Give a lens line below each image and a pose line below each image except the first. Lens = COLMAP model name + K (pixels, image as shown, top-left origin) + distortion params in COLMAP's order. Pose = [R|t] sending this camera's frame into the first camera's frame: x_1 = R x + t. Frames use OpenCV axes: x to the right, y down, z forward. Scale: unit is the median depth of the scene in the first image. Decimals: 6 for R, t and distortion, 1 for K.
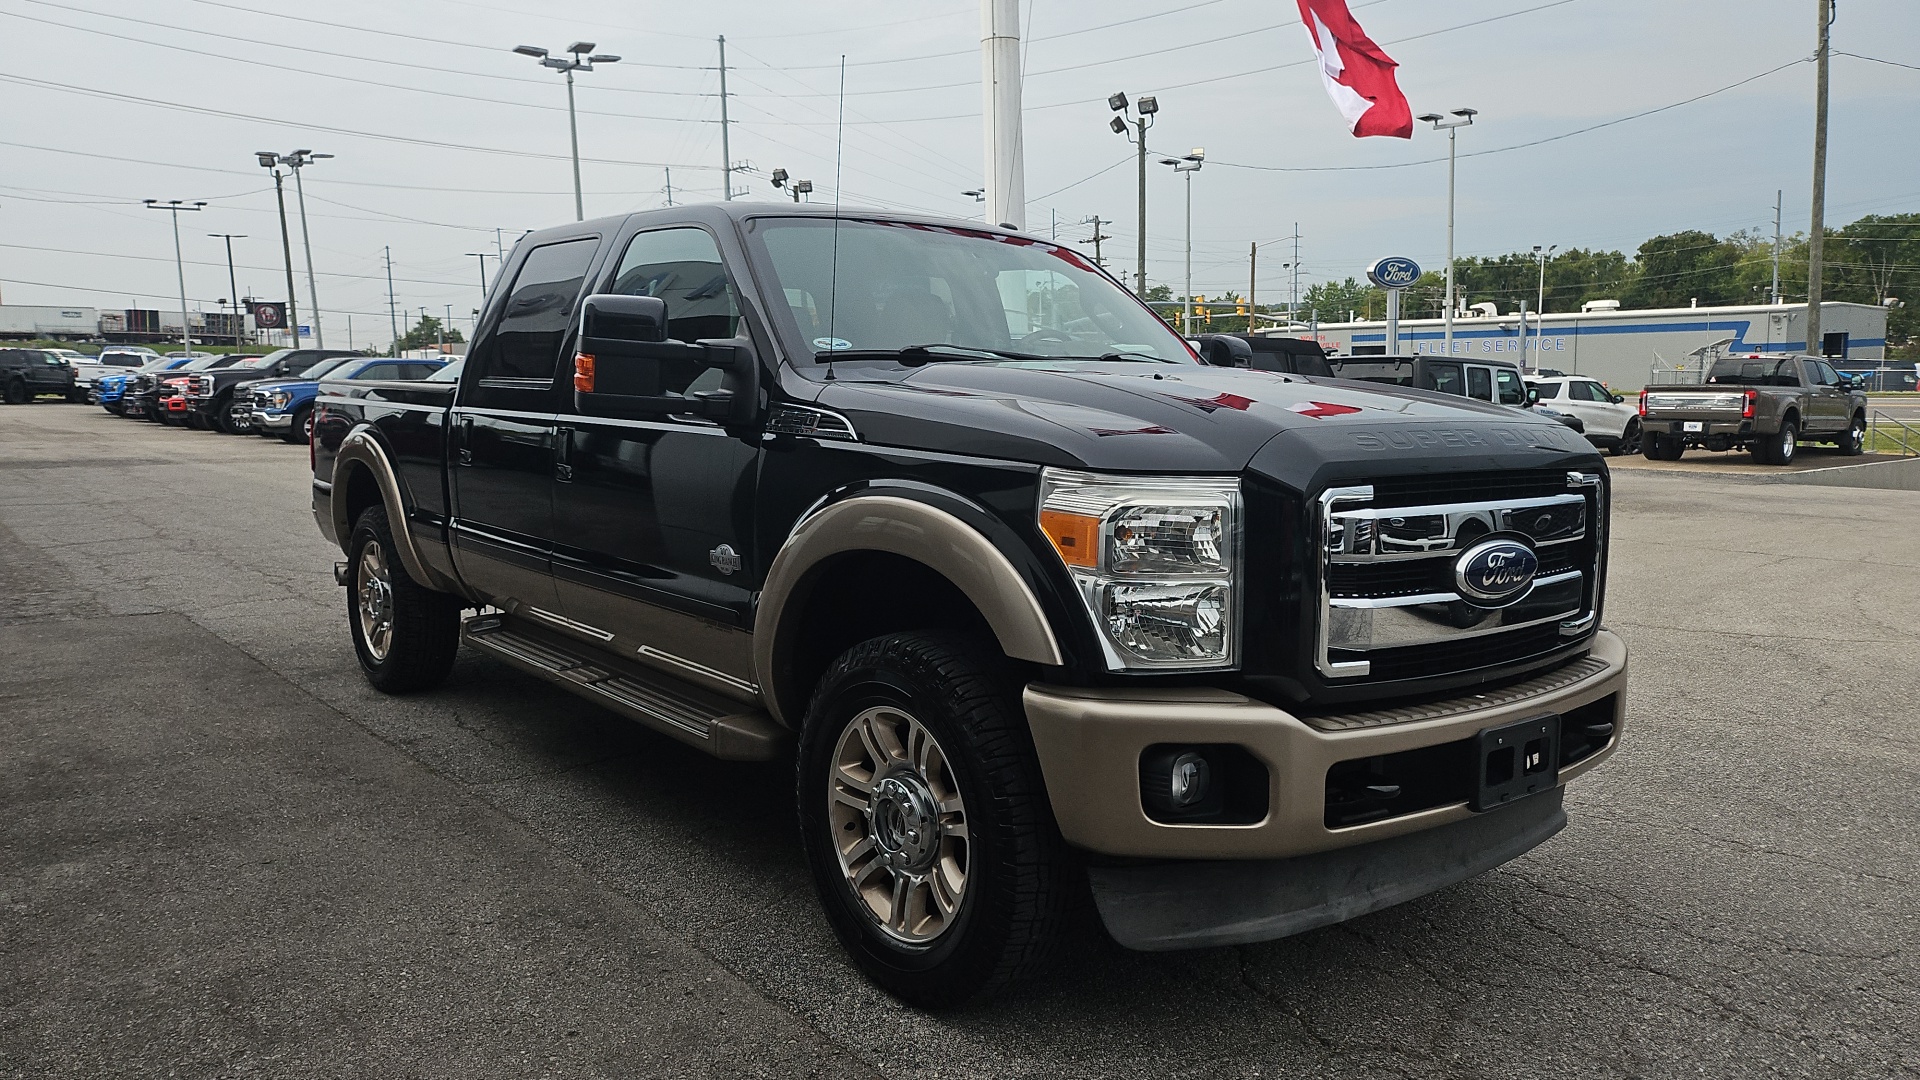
lens RADIAL K [[1344.8, 0, 962.6], [0, 1344.8, 550.6], [0, 0, 1]] dist [0.090193, -0.102036]
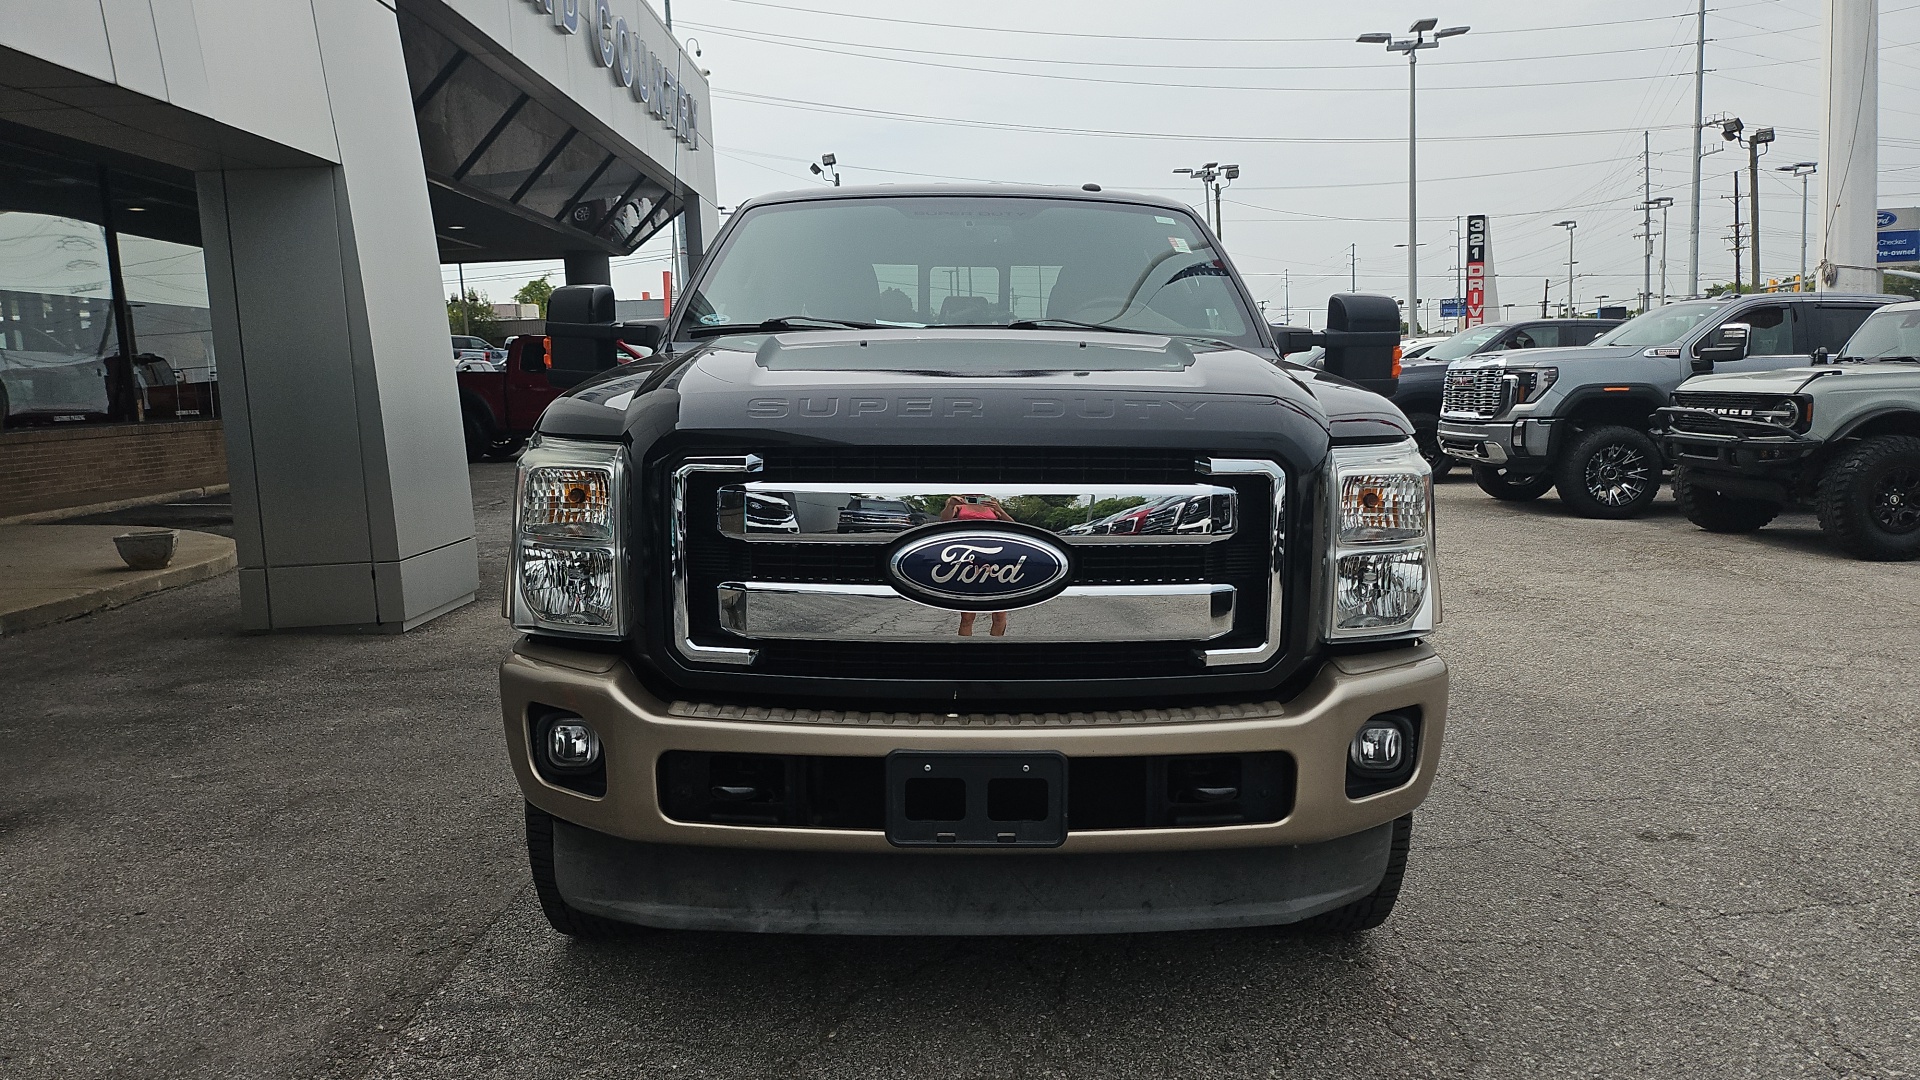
lens RADIAL K [[1344.8, 0, 962.6], [0, 1344.8, 550.6], [0, 0, 1]] dist [0.090193, -0.102036]
pose [[0.783561, 0.072297, -0.617095, 0.625294], [-0.067839, 0.997224, 0.030692, -0.014345], [0.617601, 0.017814, 0.786290, 0.242903]]
